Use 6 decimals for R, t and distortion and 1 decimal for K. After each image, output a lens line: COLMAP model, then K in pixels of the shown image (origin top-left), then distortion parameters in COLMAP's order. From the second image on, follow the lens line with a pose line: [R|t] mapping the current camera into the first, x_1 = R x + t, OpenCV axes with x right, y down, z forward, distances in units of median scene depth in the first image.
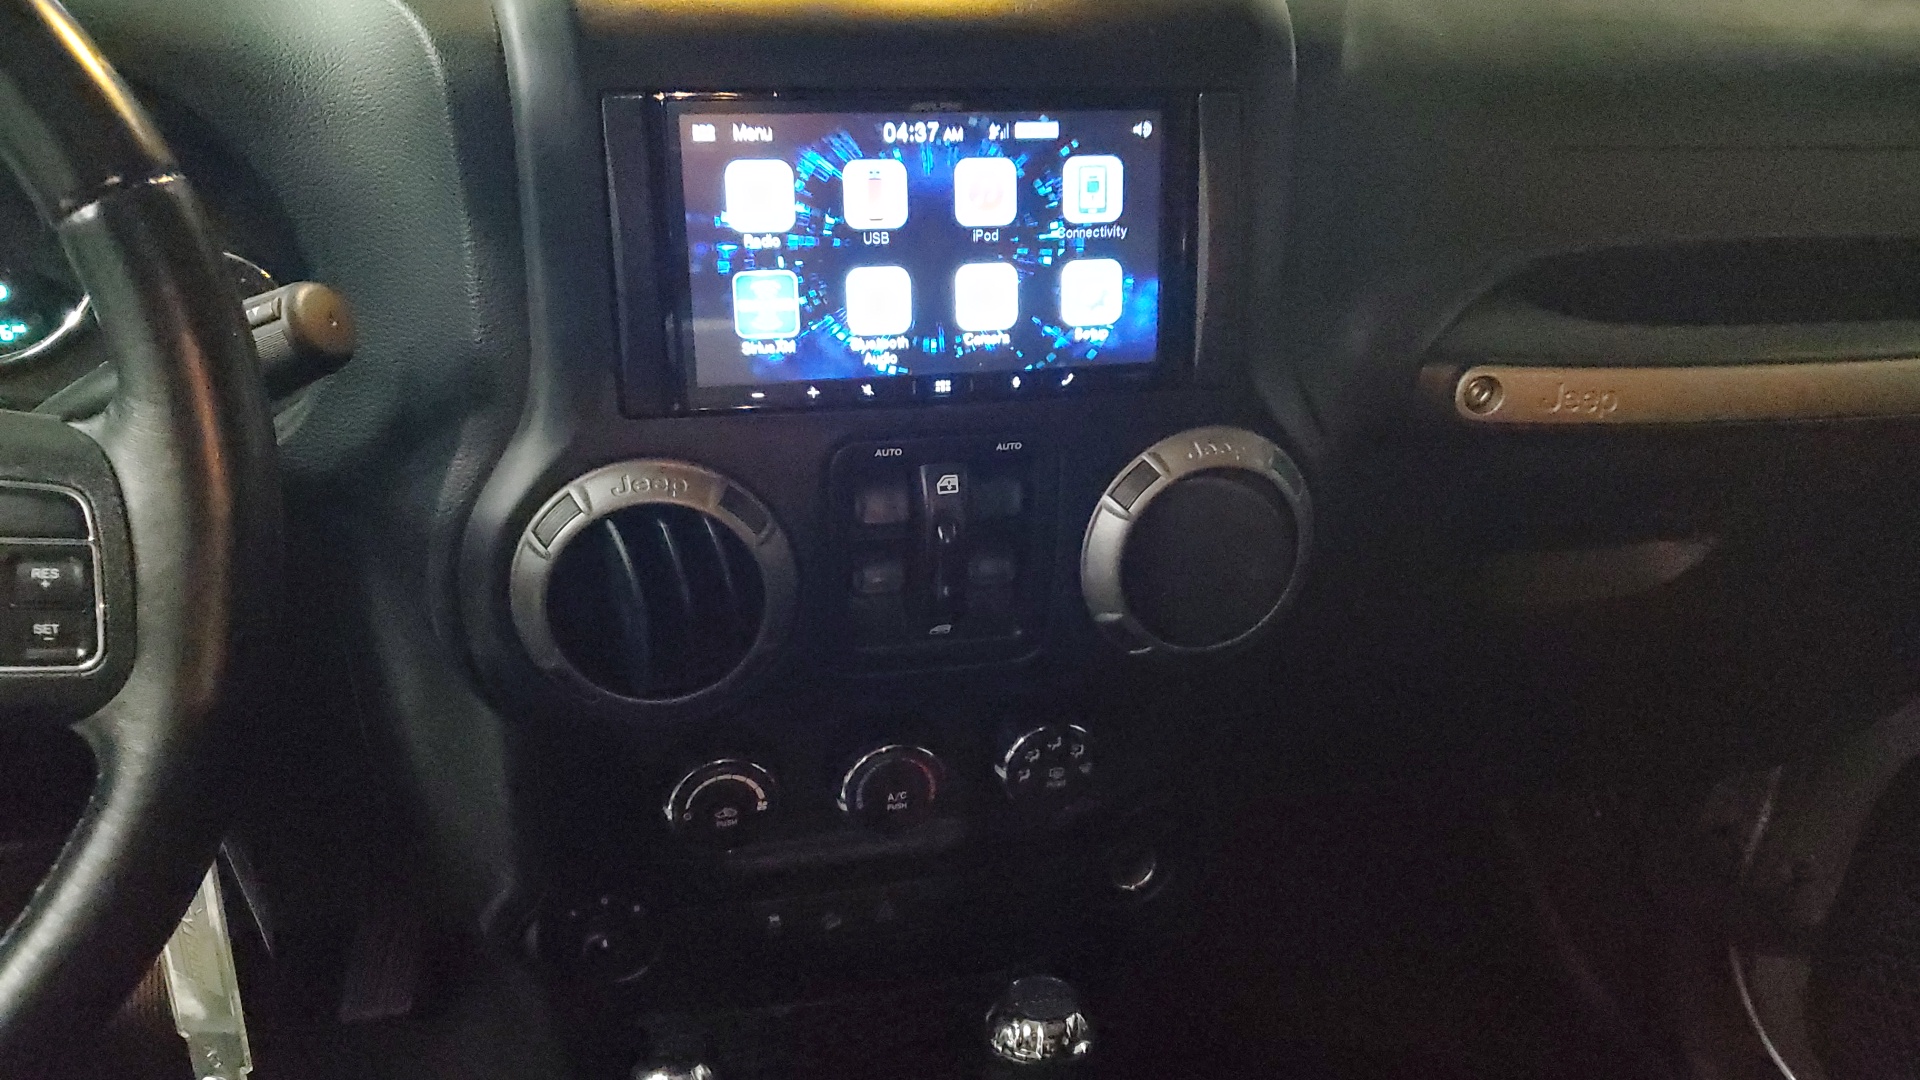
lens RADIAL K [[1548.2, 0, 968.3], [0, 1548.2, 576.8], [0, 0, 1]] dist [0.087309, -0.247283]
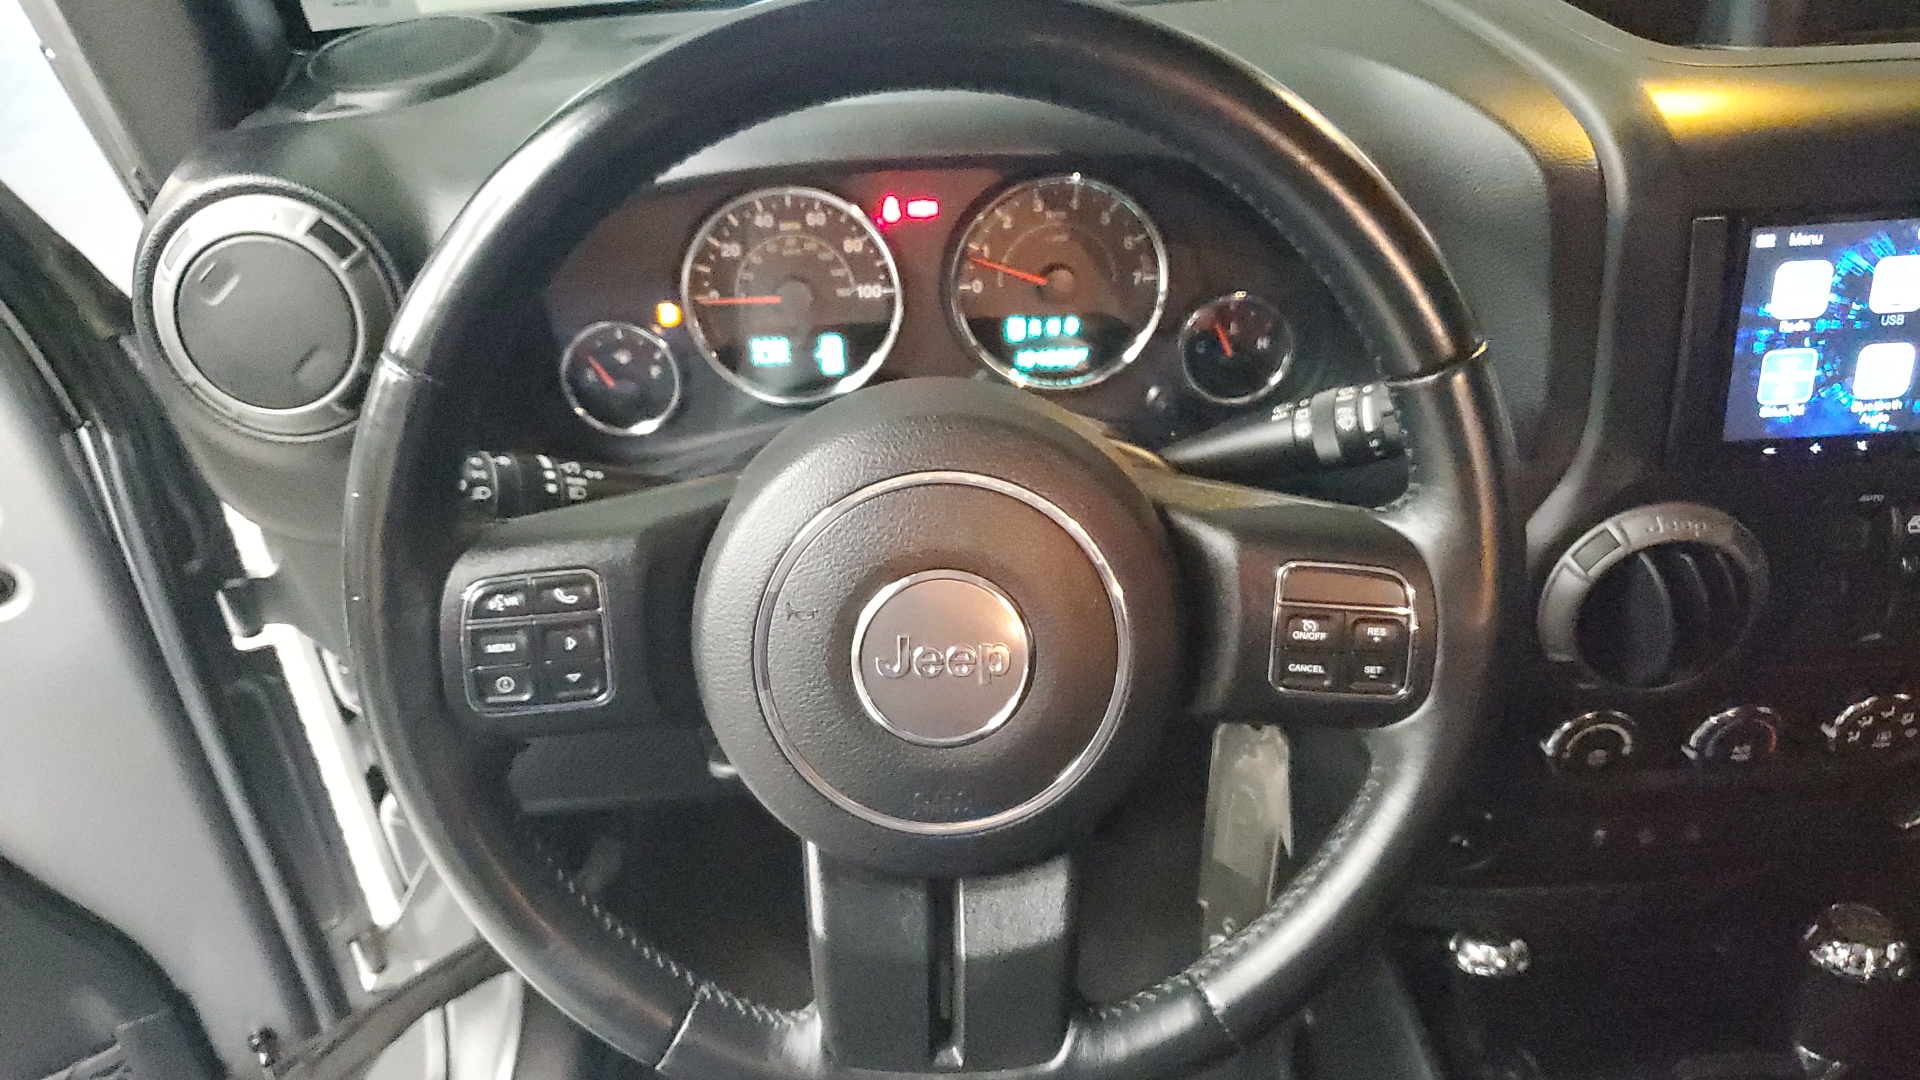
lens RADIAL K [[1525.5, 0, 956.1], [0, 1525.5, 576.1], [0, 0, 1]] dist [0.018293, -0.000574]
pose [[0.974845, 0.053472, -0.216373, -0.476655], [-0.024499, 0.990620, 0.134433, -0.161274], [0.221532, -0.125751, 0.967011, -0.296809]]
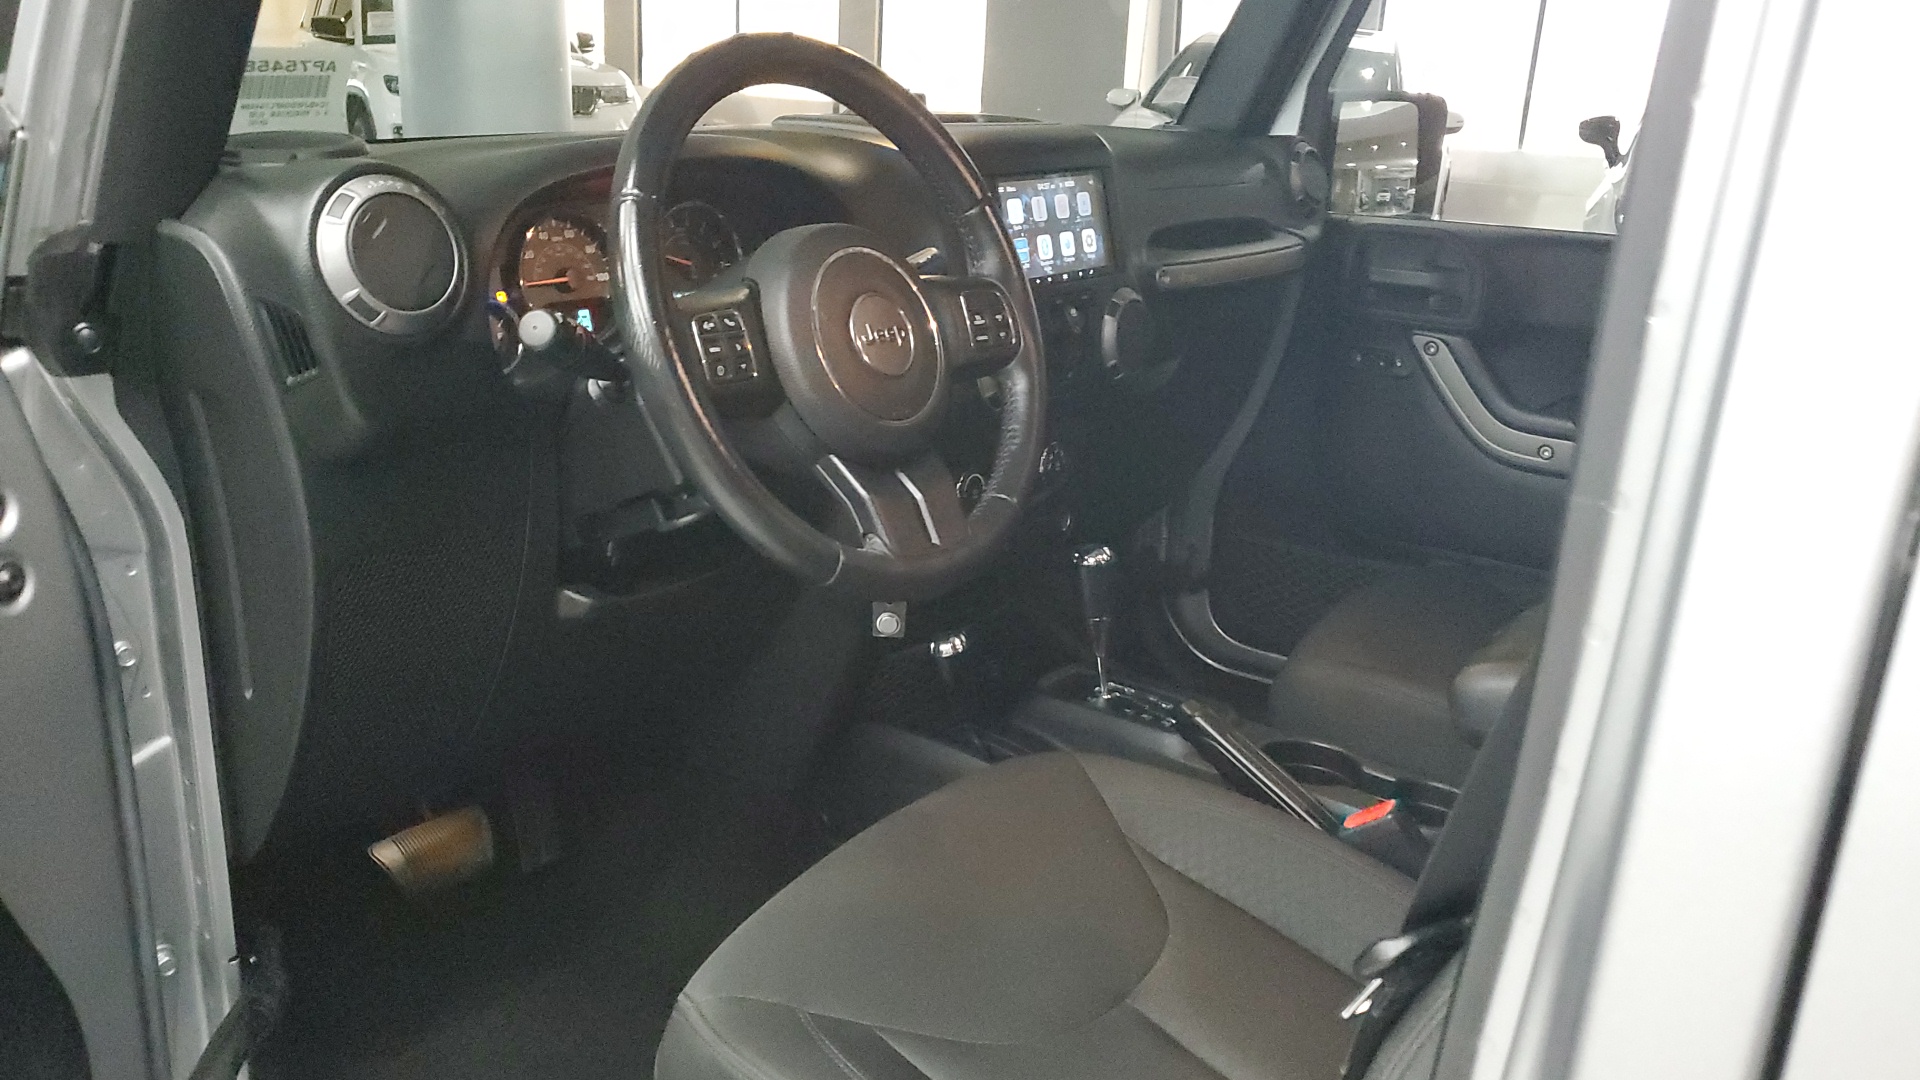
lens RADIAL K [[1548.2, 0, 968.3], [0, 1548.2, 576.8], [0, 0, 1]] dist [0.087309, -0.247283]
pose [[0.786359, -0.221325, 0.576762, -1.846935], [0.295538, 0.954629, -0.036610, 0.431240], [-0.542491, 0.199243, 0.816092, -1.030003]]
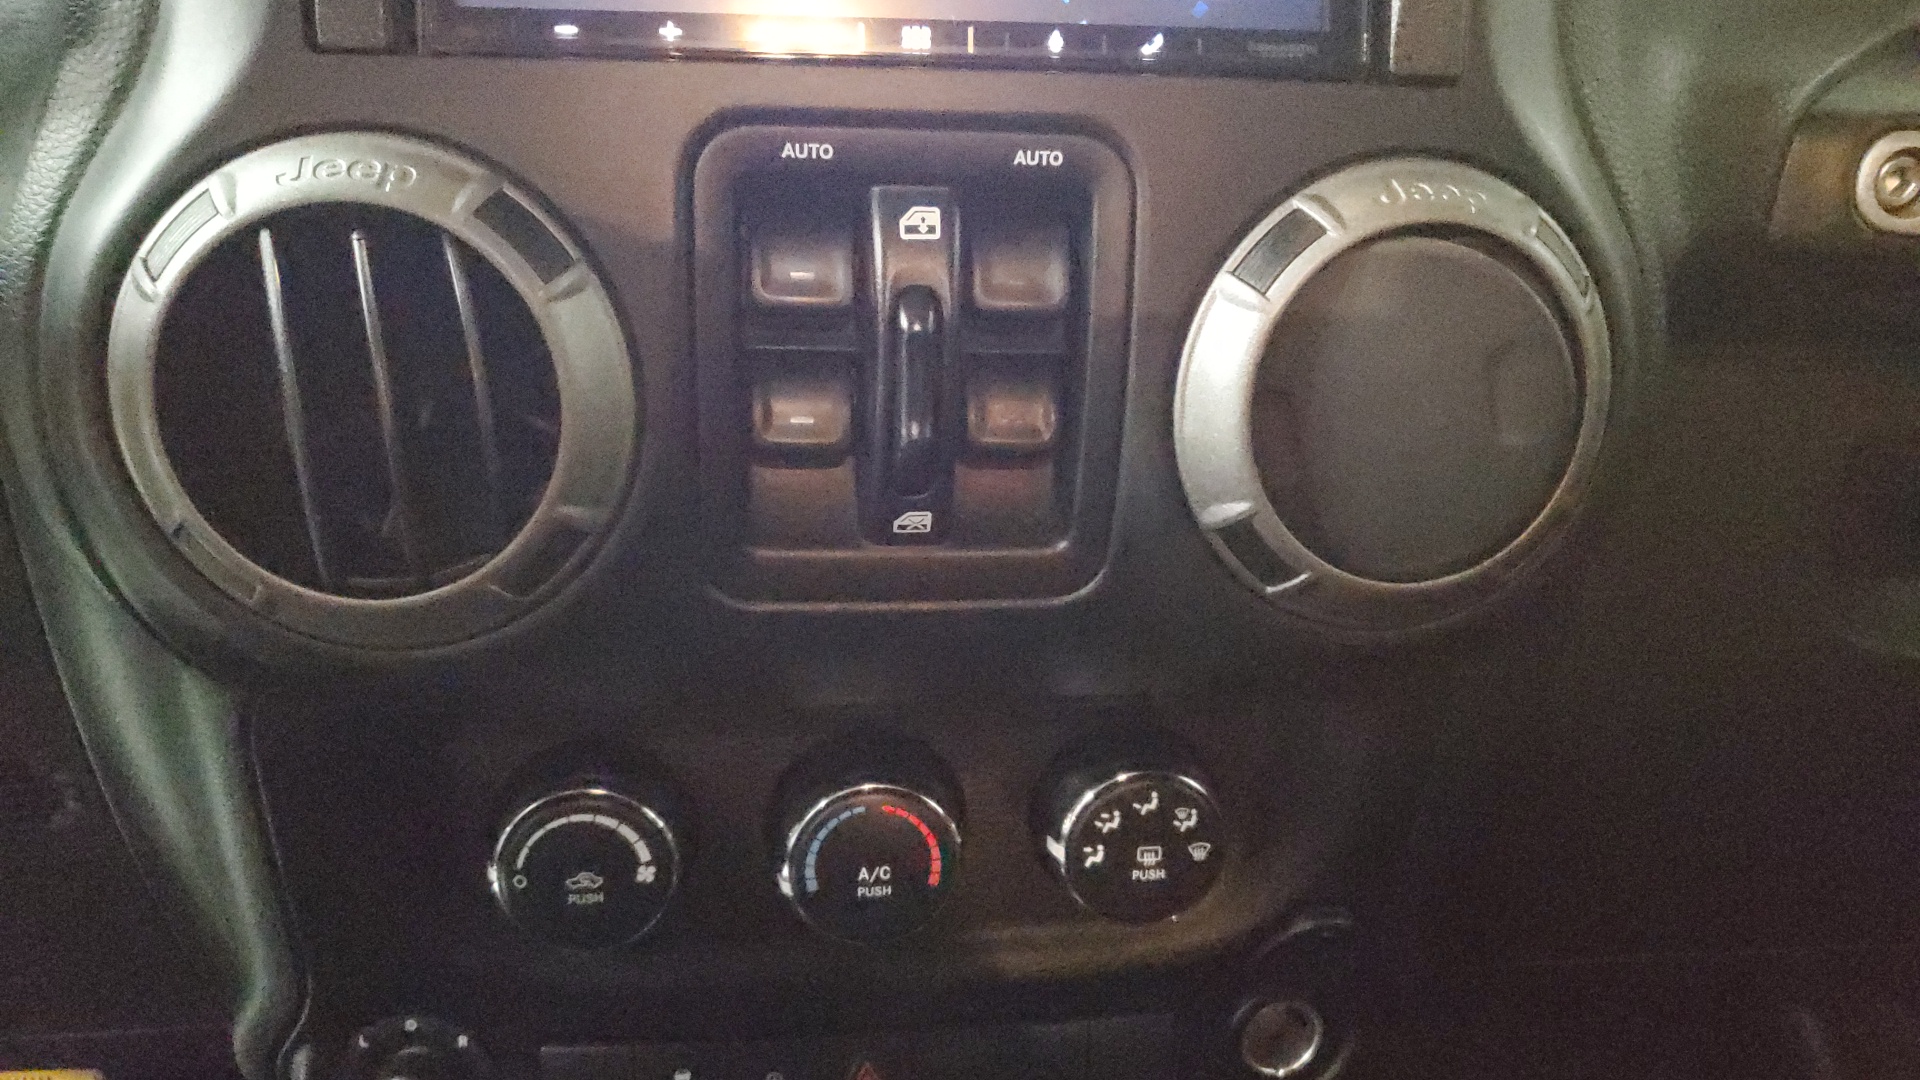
lens RADIAL K [[1585.7, 0, 953.7], [0, 1585.7, 600.2], [0, 0, 1]] dist [0.016012, 0.002275]
pose [[0.992069, 0.026125, -0.122952, 0.070512], [-0.042049, 0.990785, -0.128754, 0.142846], [0.118455, 0.132903, 0.984025, 0.485654]]
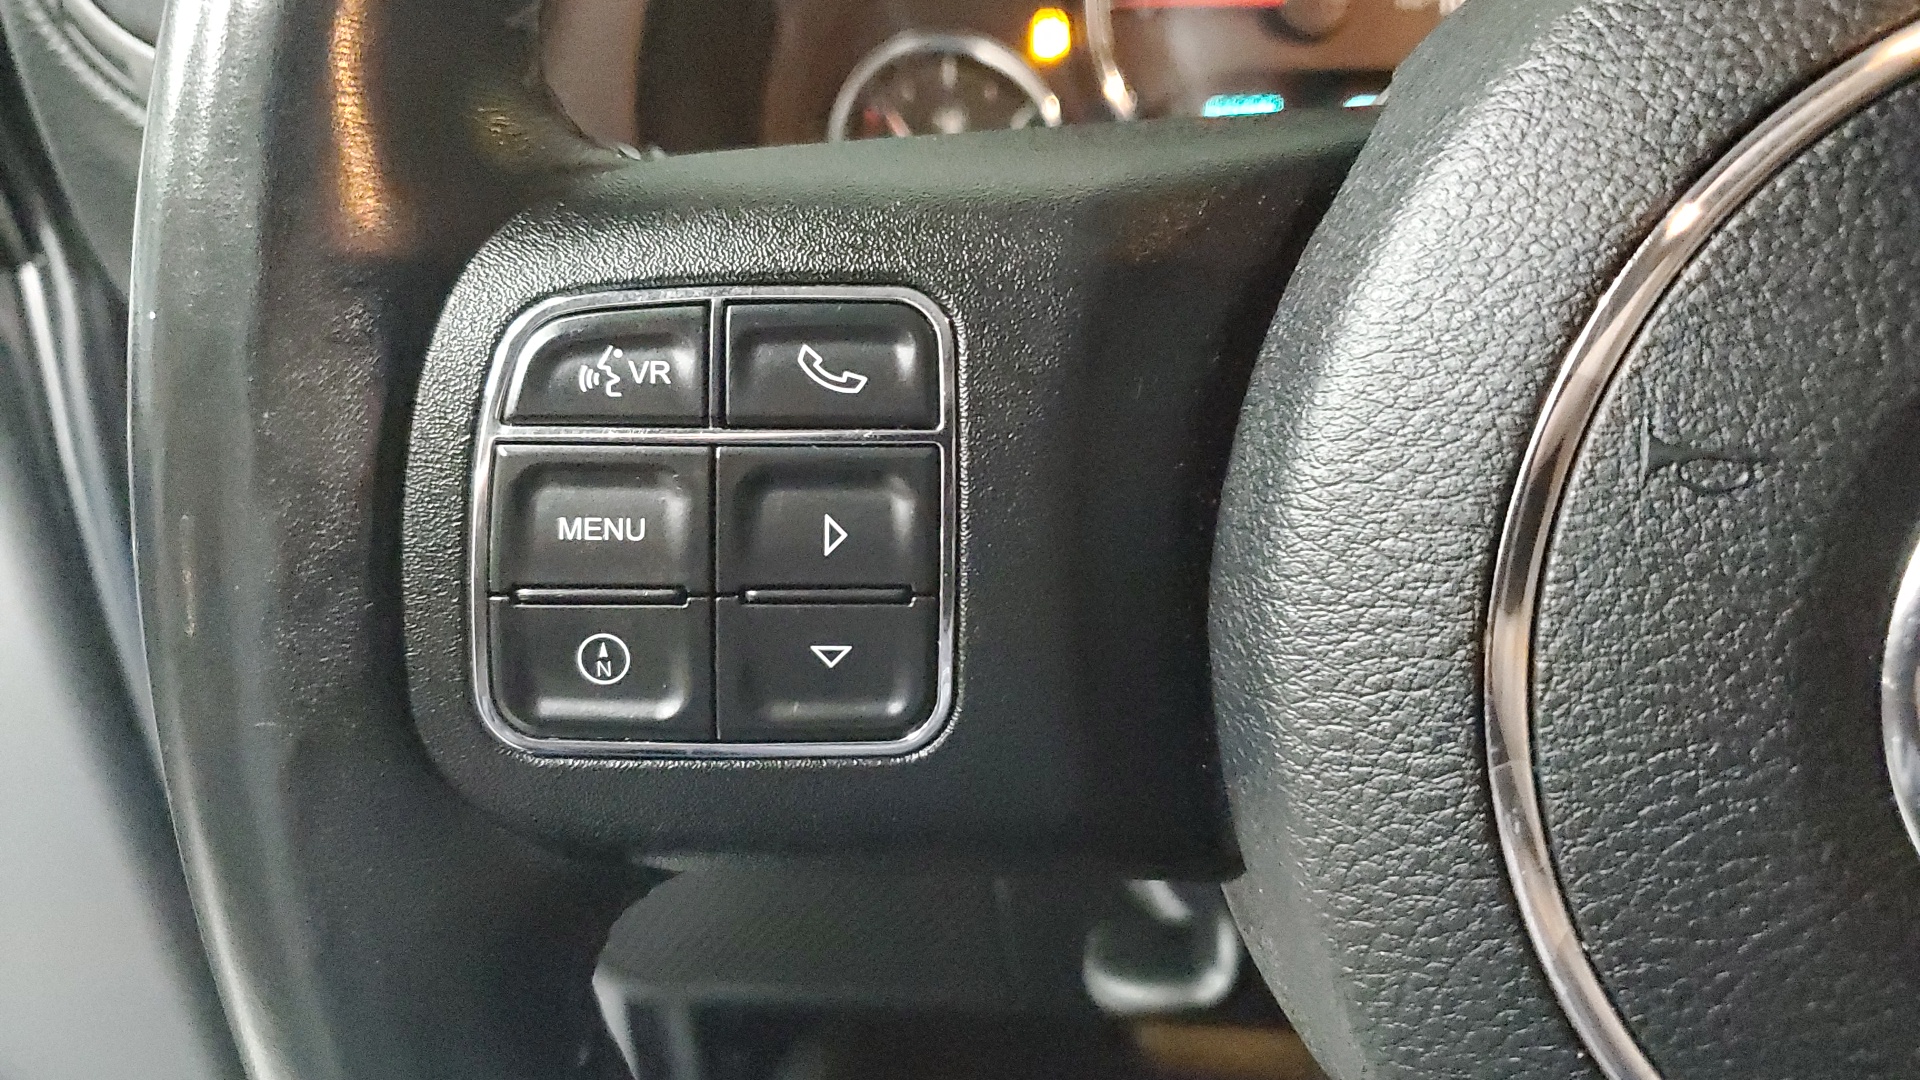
lens RADIAL K [[1491.5, 0, 960.0], [0, 1491.5, 540.0], [0, 0, 1]] dist [0.003493, 0.000491]
pose [[0.932977, 0.081975, -0.350476, -0.806016], [-0.084697, 0.996378, 0.007582, 0.015697], [0.349828, 0.022611, 0.936541, 0.335106]]
